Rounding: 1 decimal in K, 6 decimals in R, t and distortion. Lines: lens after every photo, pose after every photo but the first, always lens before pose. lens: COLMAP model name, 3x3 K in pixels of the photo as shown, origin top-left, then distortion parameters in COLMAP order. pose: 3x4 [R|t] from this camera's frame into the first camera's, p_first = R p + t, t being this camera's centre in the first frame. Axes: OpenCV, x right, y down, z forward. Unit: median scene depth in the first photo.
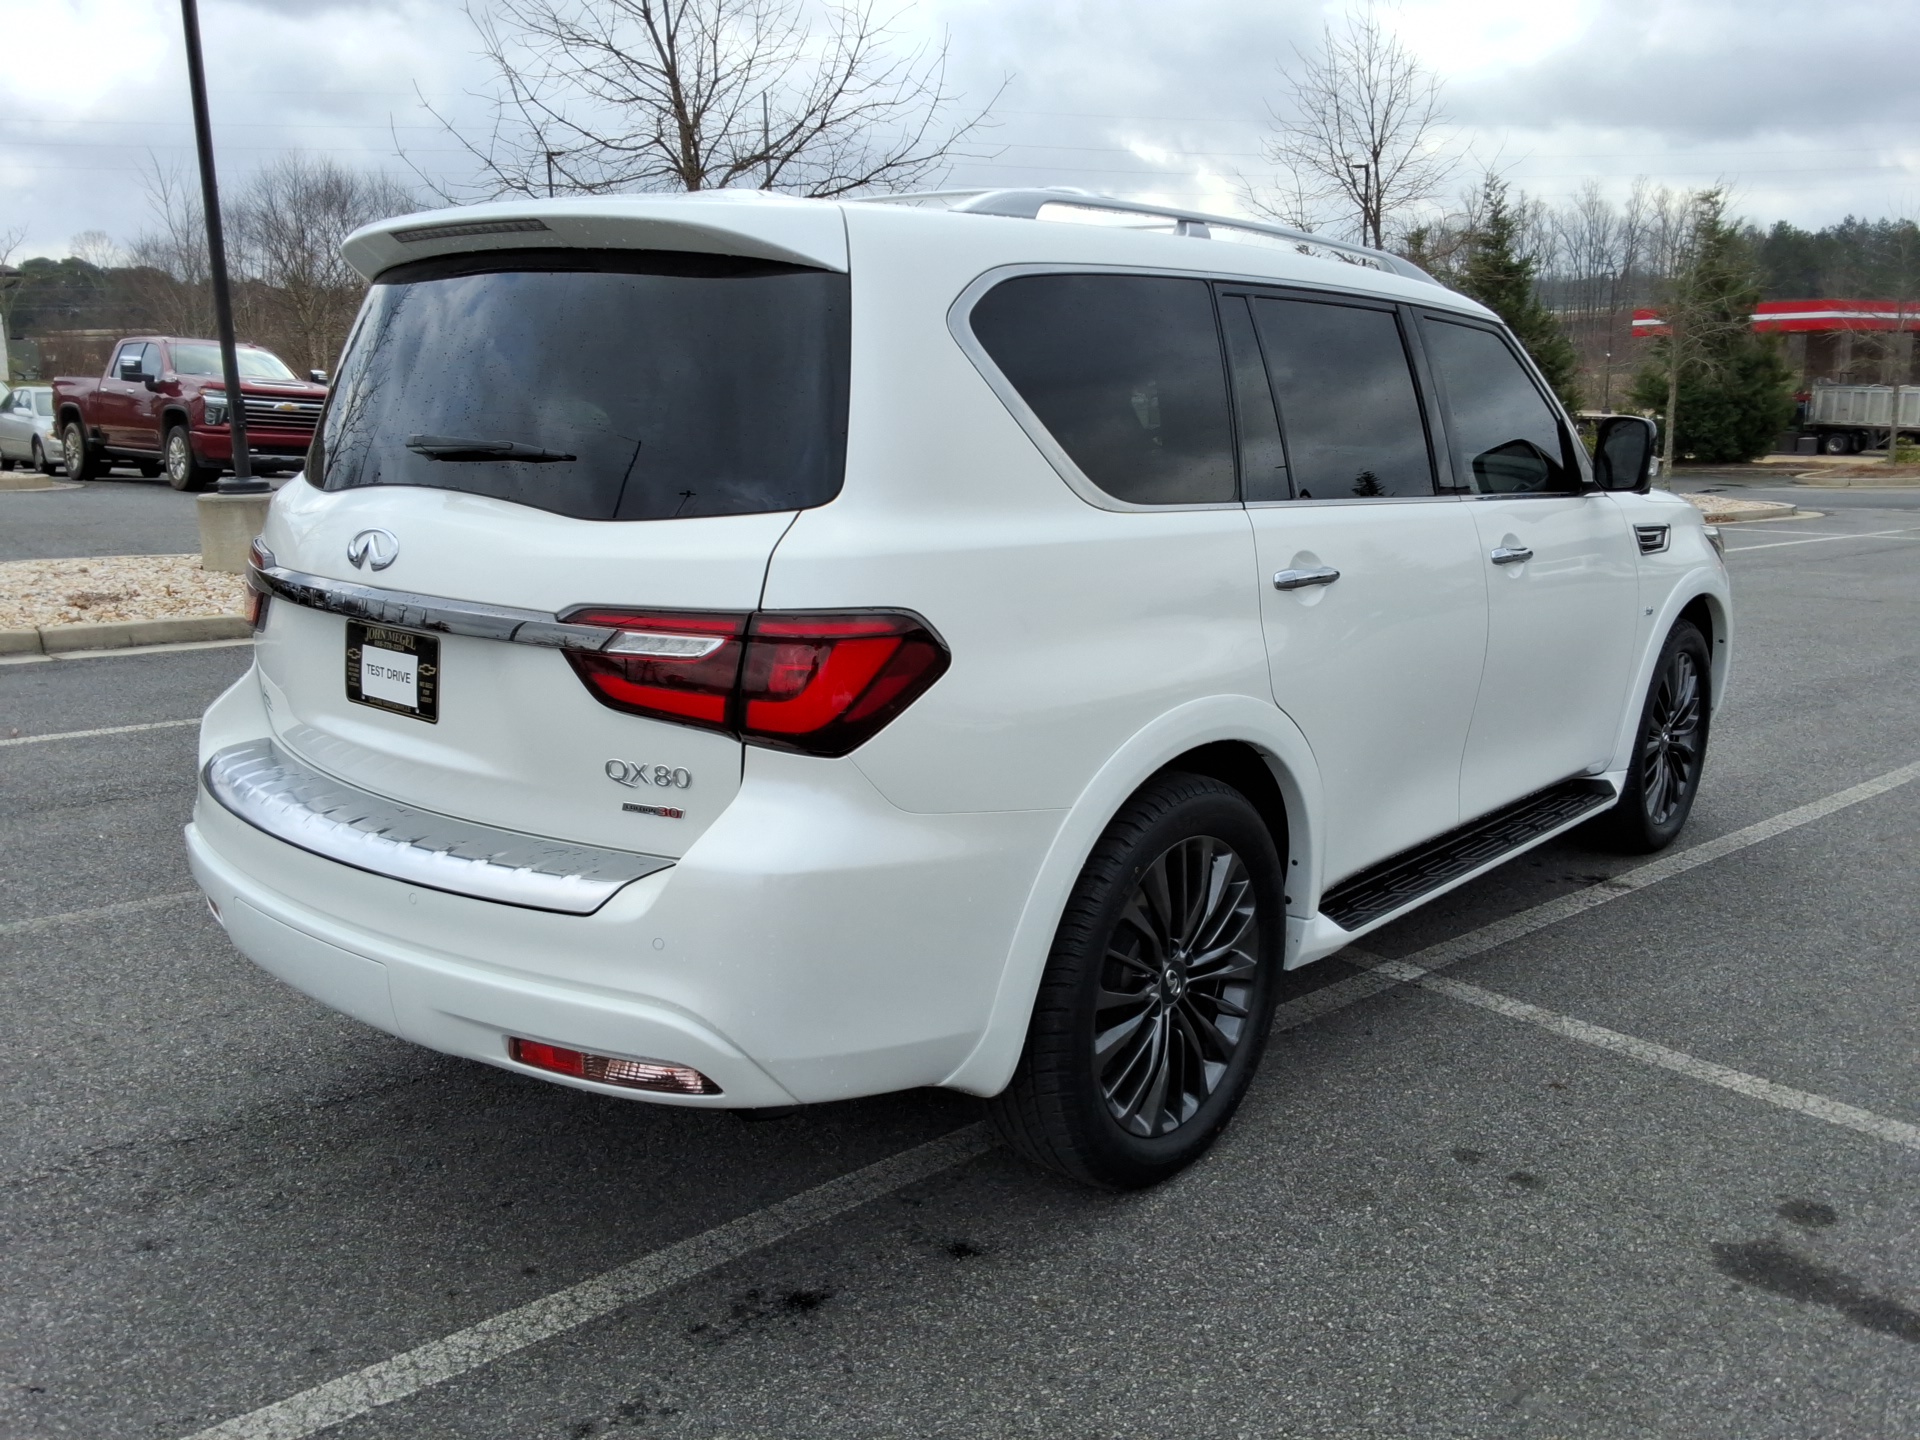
lens RADIAL K [[1540.5, 0, 974.5], [0, 1540.5, 680.0], [0, 0, 1]] dist [0.096920, -0.143856]
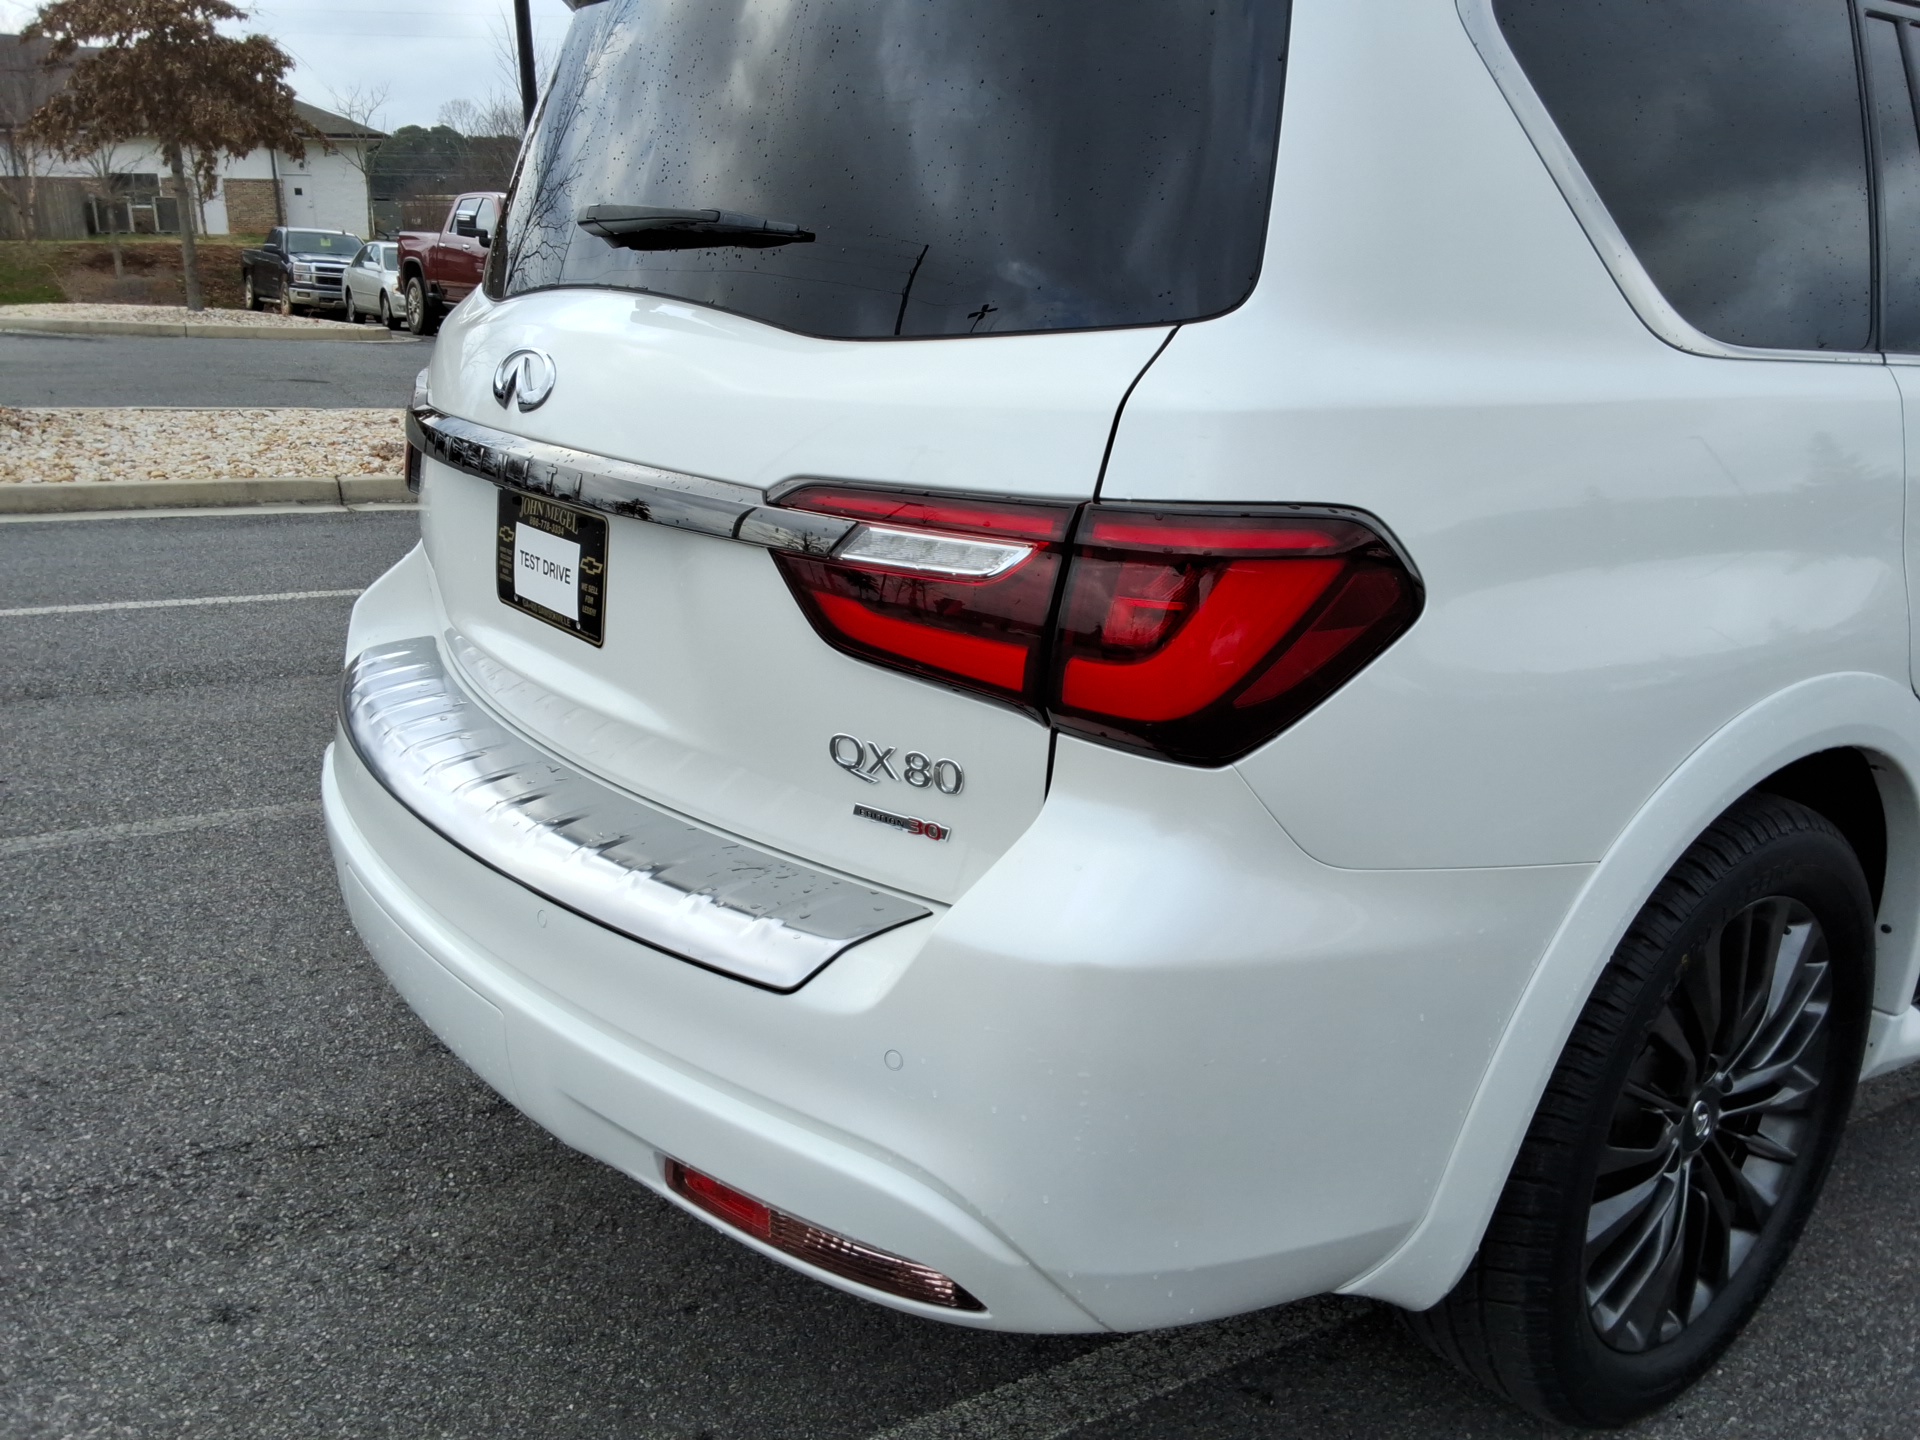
lens RADIAL K [[1540.5, 0, 957.1], [0, 1540.5, 704.0], [0, 0, 1]] dist [0.096920, -0.143856]
pose [[0.978262, 0.072732, -0.194199, -0.060143], [-0.055162, 0.994005, 0.094402, -0.017611], [0.199900, -0.081637, 0.976409, 0.349844]]
